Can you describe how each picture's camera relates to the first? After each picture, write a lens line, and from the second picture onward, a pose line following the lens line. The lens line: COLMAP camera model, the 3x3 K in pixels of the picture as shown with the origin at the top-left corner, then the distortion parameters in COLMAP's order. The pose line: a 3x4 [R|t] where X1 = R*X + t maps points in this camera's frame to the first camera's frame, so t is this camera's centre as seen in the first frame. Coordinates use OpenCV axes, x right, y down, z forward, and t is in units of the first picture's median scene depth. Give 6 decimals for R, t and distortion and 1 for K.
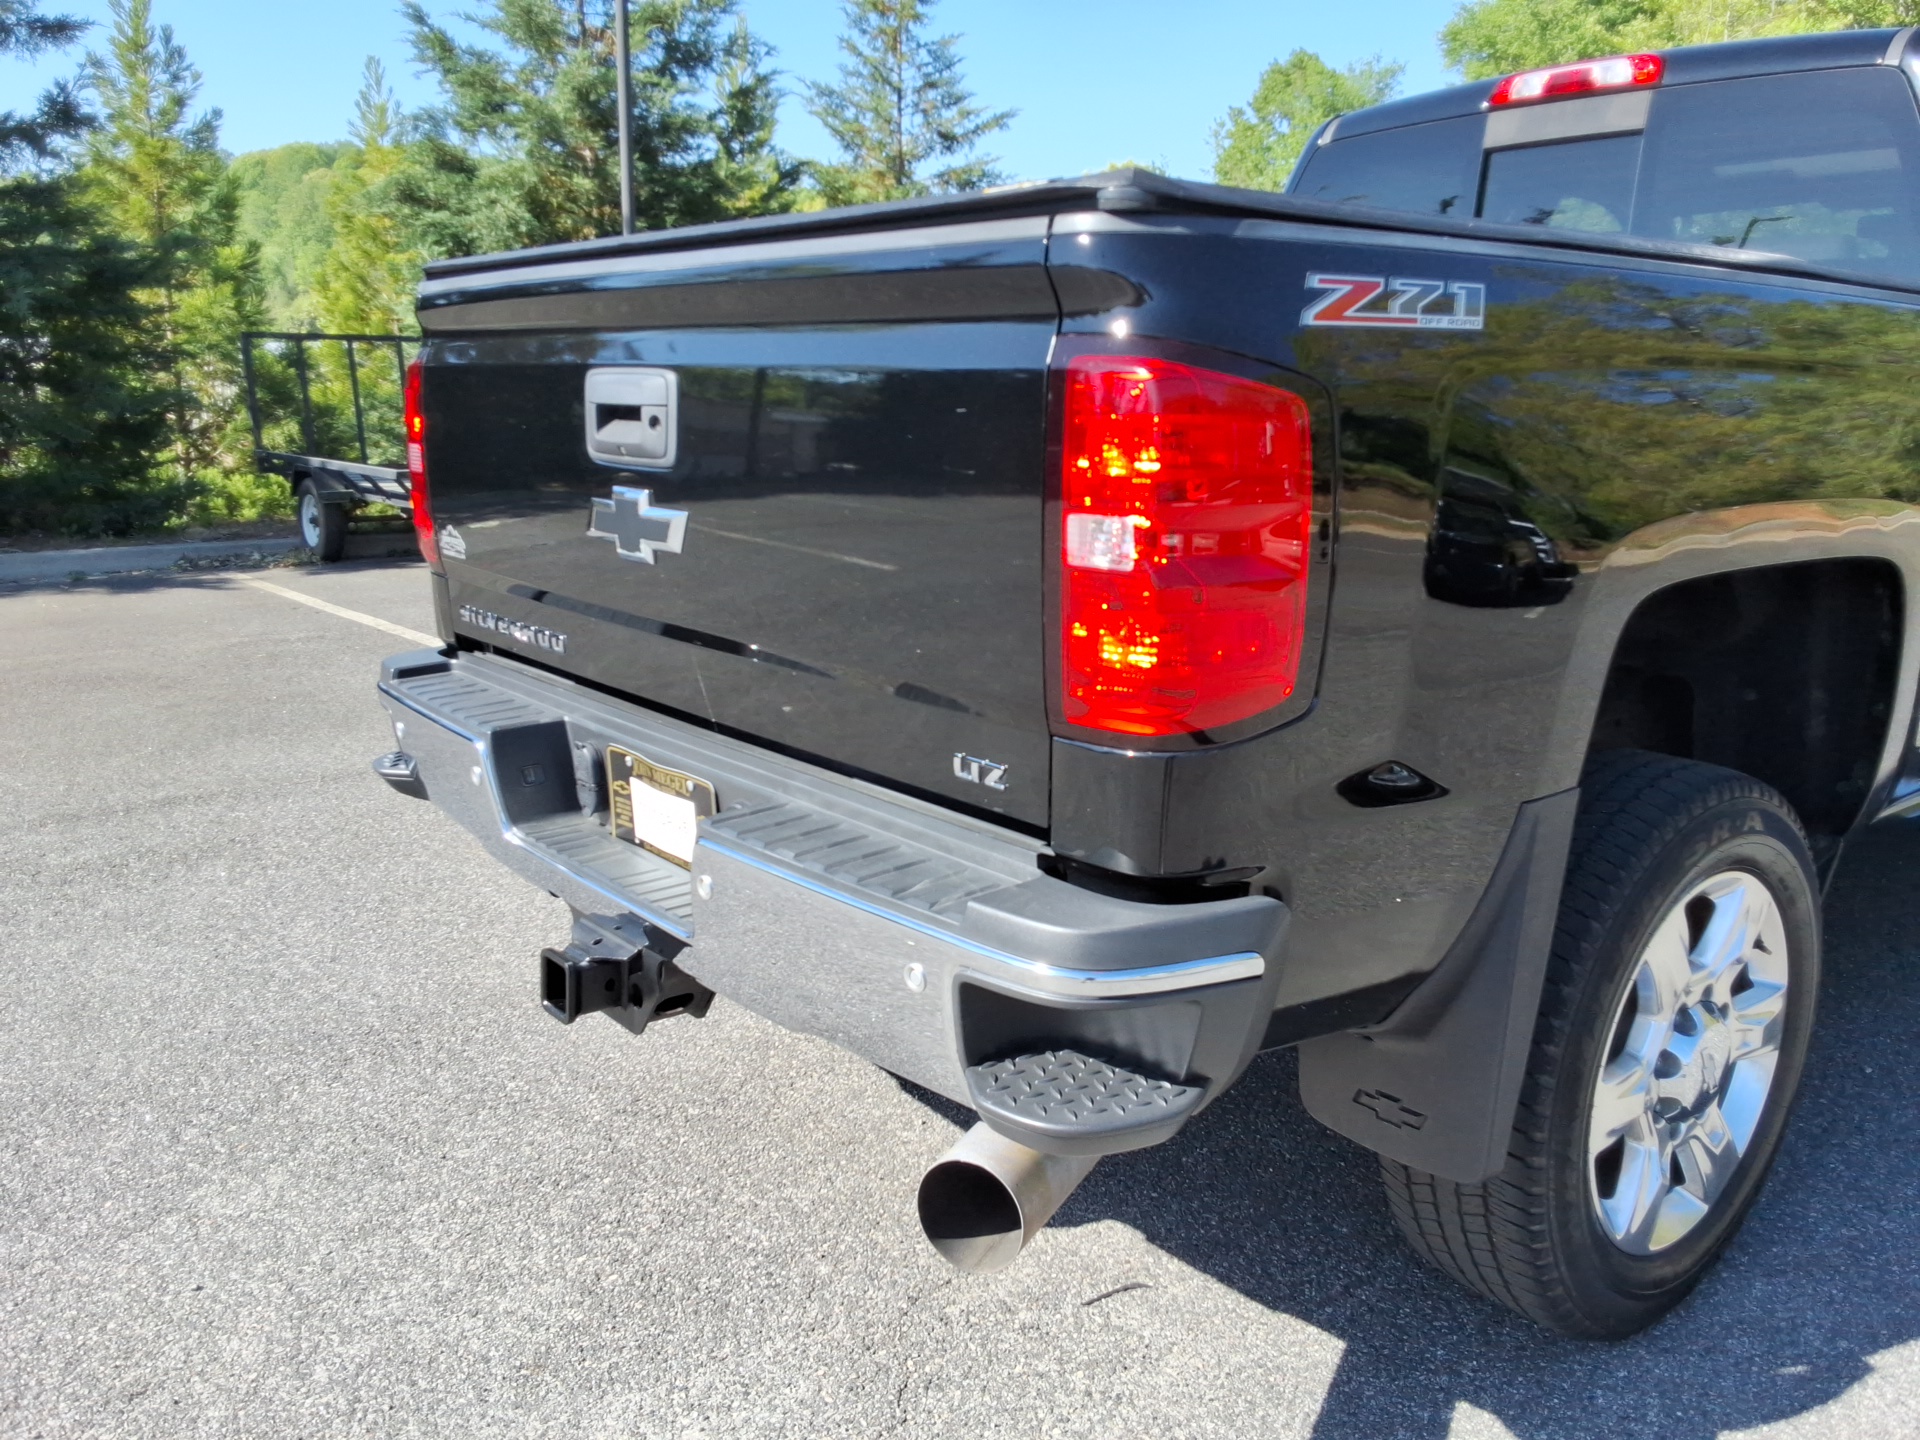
lens RADIAL K [[1540.6, 0, 971.0], [0, 1540.6, 699.8], [0, 0, 1]] dist [0.129020, -0.195351]
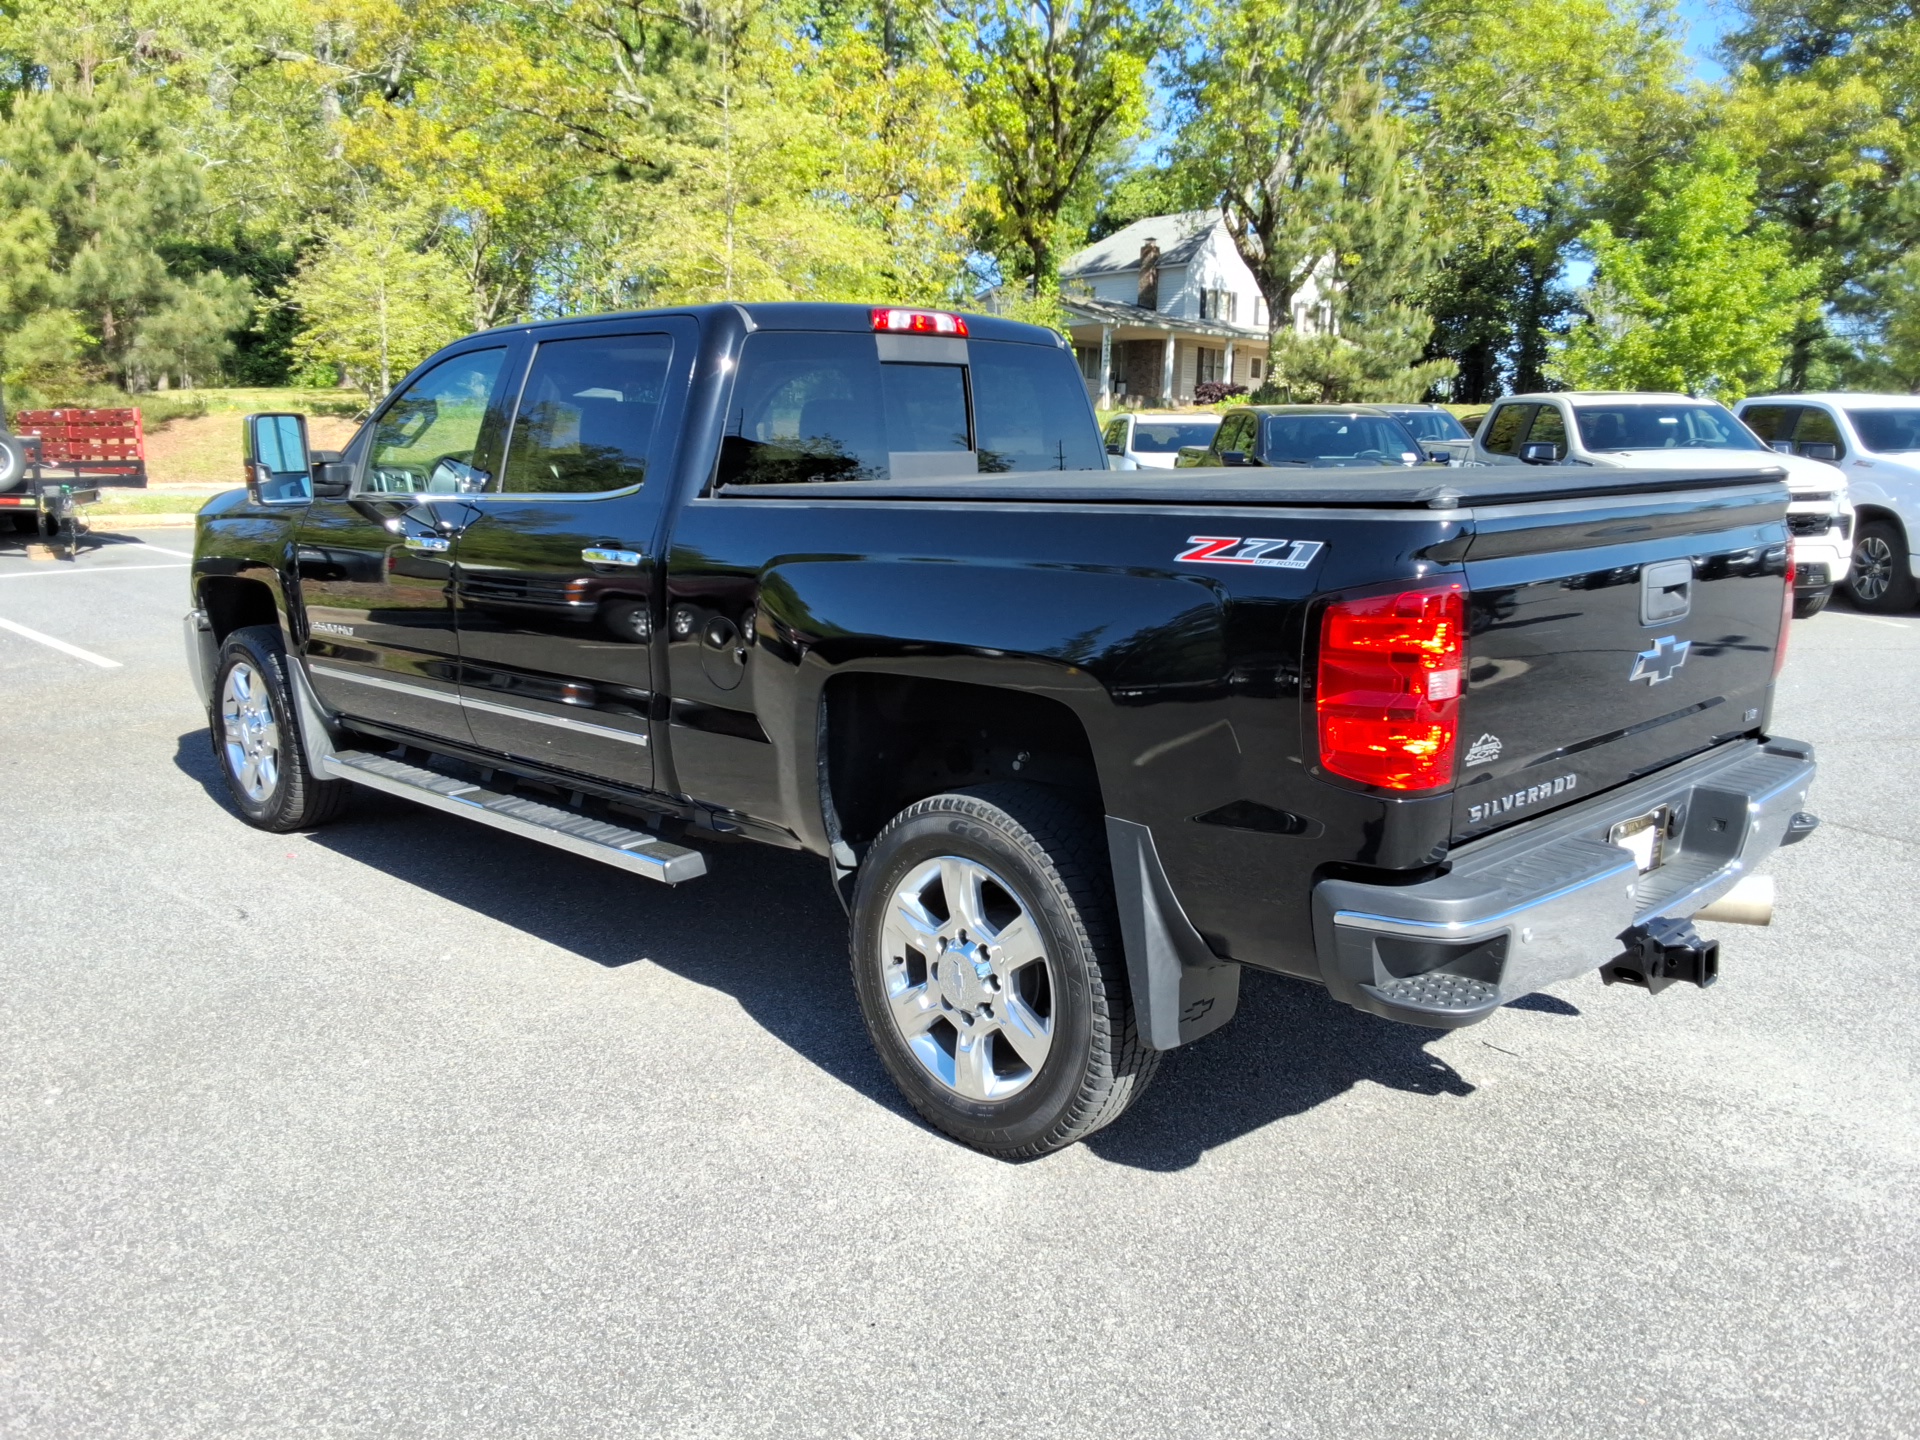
lens RADIAL K [[1540.6, 0, 971.0], [0, 1540.6, 699.8], [0, 0, 1]] dist [0.129020, -0.195351]
pose [[-0.104451, -0.173731, 0.979238, -0.948512], [0.209565, 0.958672, 0.192435, -0.293445], [-0.972200, 0.225314, -0.063726, 1.005953]]
